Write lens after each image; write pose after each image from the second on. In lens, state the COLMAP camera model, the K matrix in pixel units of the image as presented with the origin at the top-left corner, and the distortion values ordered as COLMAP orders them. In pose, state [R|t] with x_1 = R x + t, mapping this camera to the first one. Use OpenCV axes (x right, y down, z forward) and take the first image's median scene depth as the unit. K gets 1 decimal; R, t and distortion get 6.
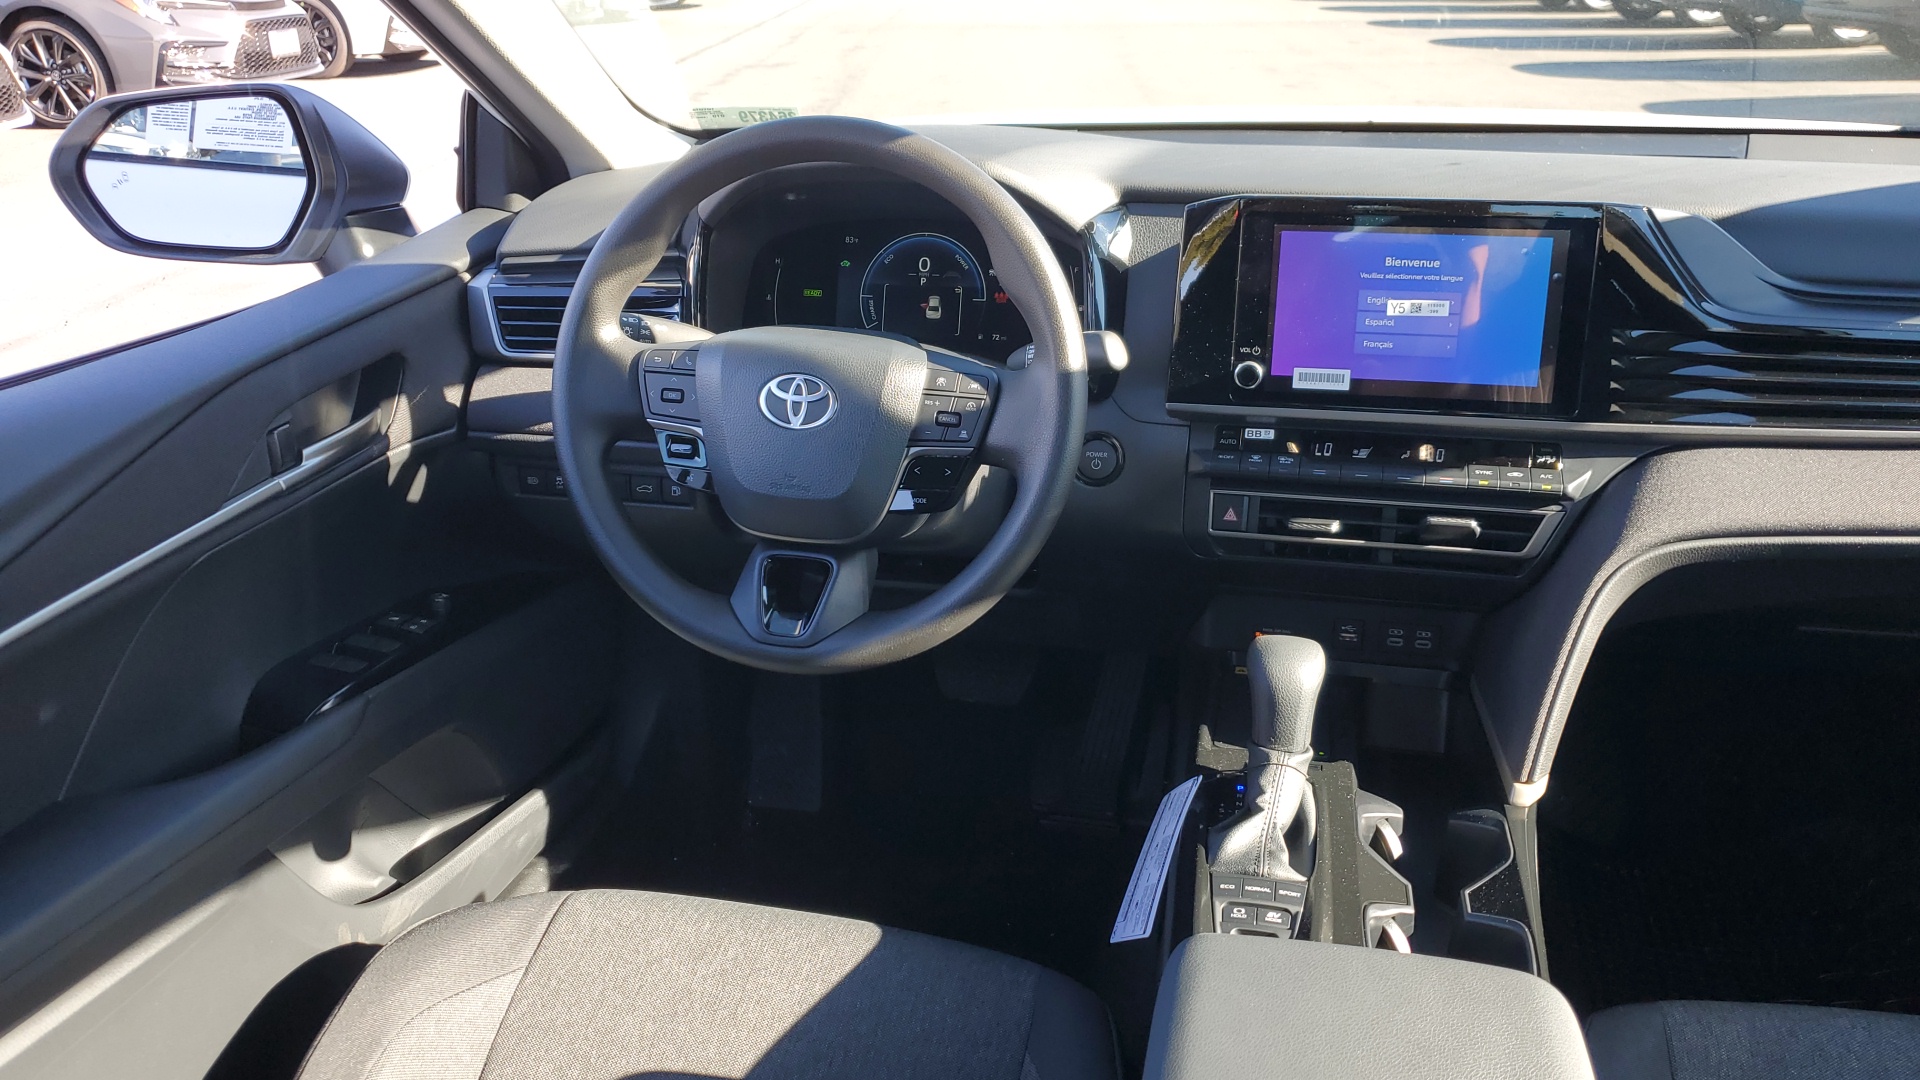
lens RADIAL K [[1512.7, 0, 966.2], [0, 1512.7, 546.8], [0, 0, 1]] dist [0.070011, -0.091678]
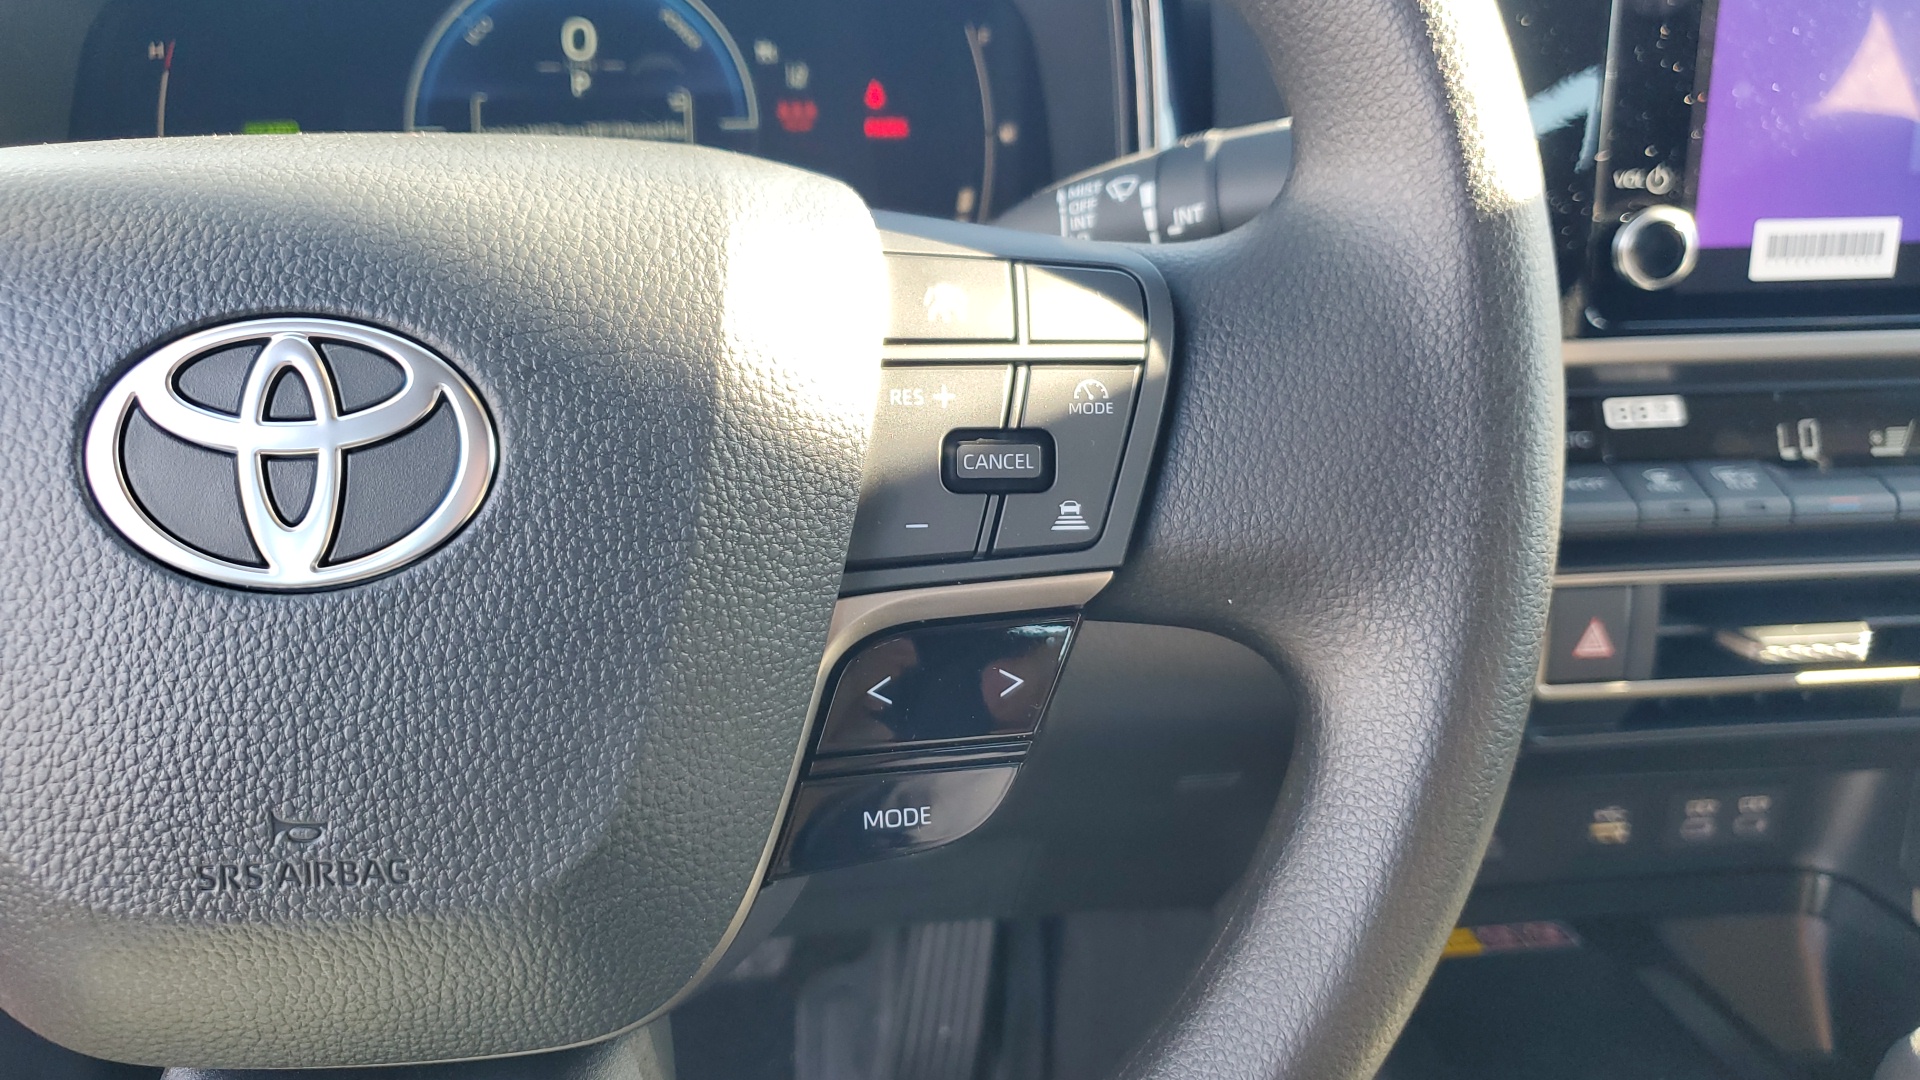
lens RADIAL K [[1512.7, 0, 950.8], [0, 1512.7, 540.4], [0, 0, 1]] dist [0.070011, -0.091678]
pose [[0.944511, -0.109297, 0.309763, -0.086320], [0.105179, 0.994000, 0.030017, -0.075079], [-0.311185, 0.004229, 0.950340, 0.726563]]
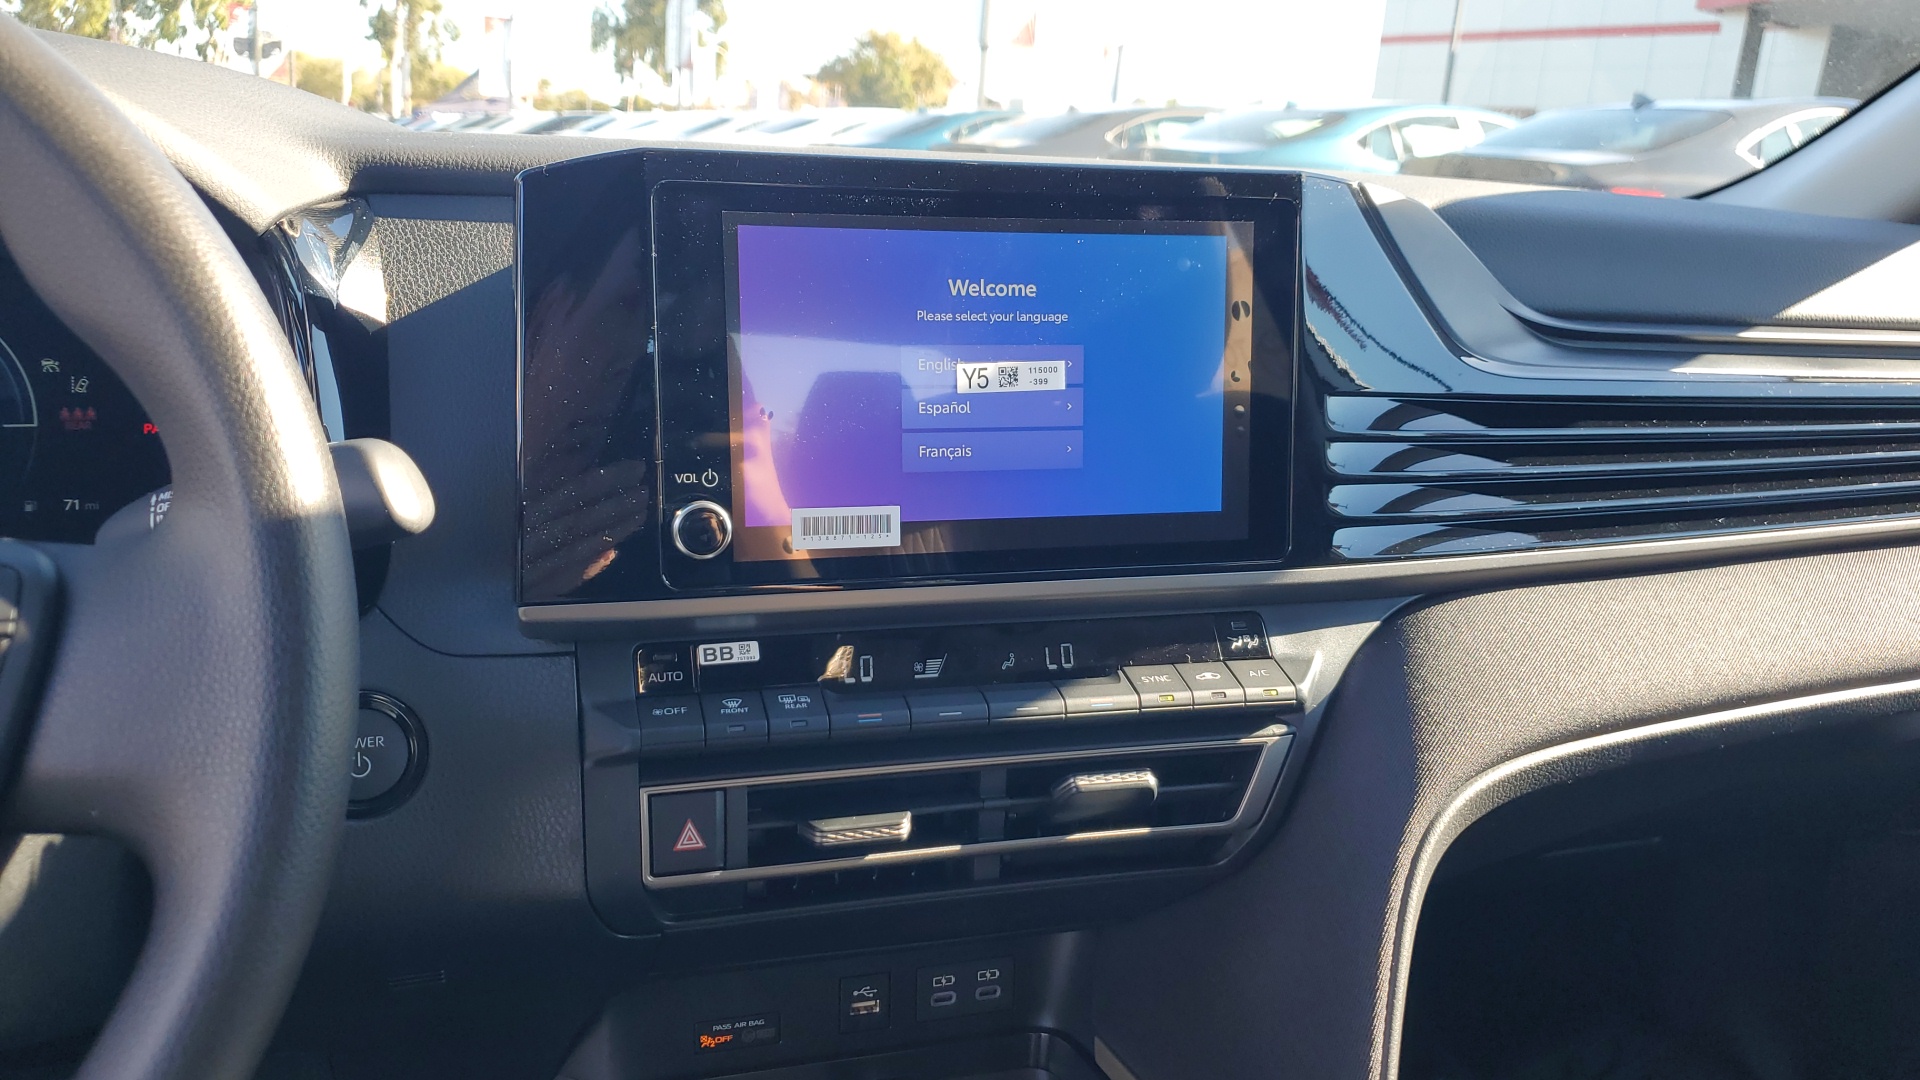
lens RADIAL K [[1512.7, 0, 961.6], [0, 1512.7, 532.7], [0, 0, 1]] dist [0.070011, -0.091678]
pose [[0.862919, -0.071537, 0.500253, 0.023517], [0.144328, 0.983585, -0.108307, -0.051648], [-0.484294, 0.165661, 0.859079, 0.573609]]
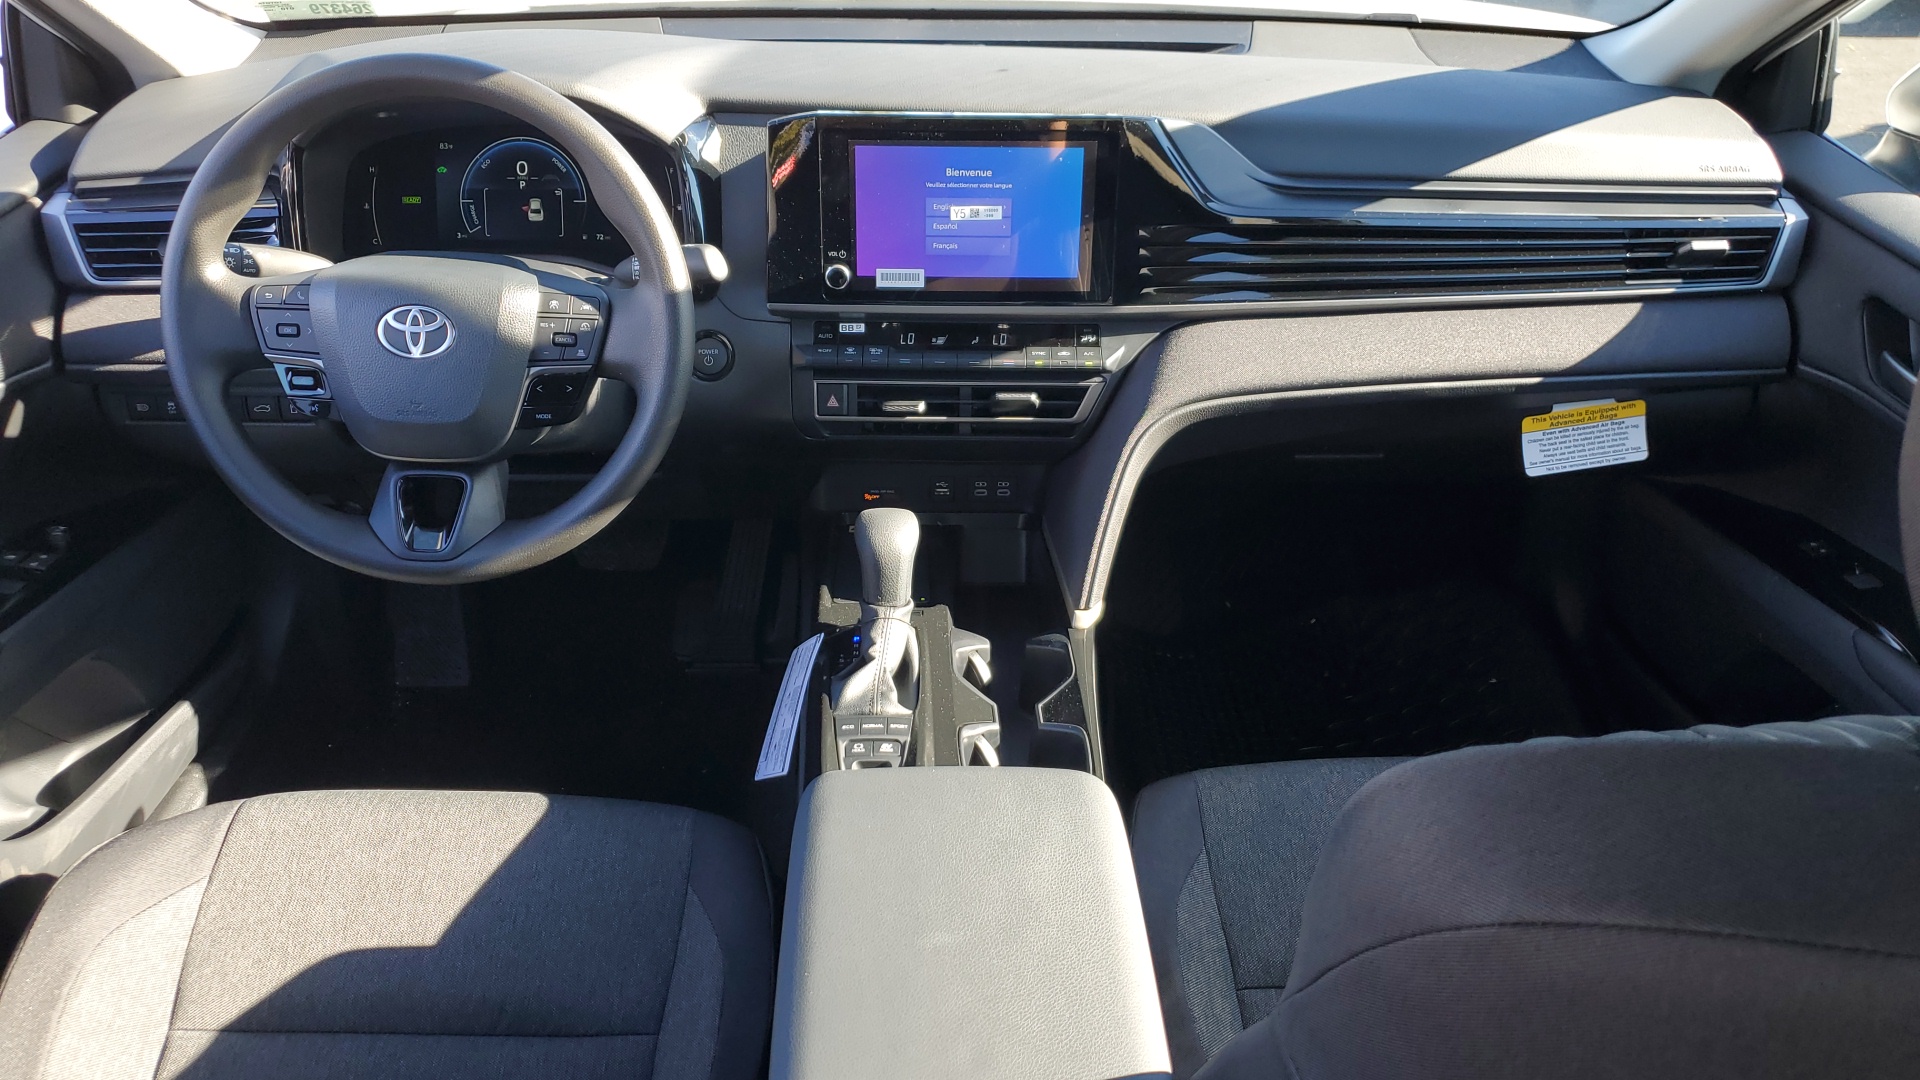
lens RADIAL K [[1512.7, 0, 959.9], [0, 1512.7, 559.6], [0, 0, 1]] dist [0.070011, -0.091678]
pose [[0.969904, -0.094146, 0.224549, 0.003030], [0.063200, 0.987957, 0.141234, -0.060482], [-0.235141, -0.122792, 0.964174, -0.130776]]
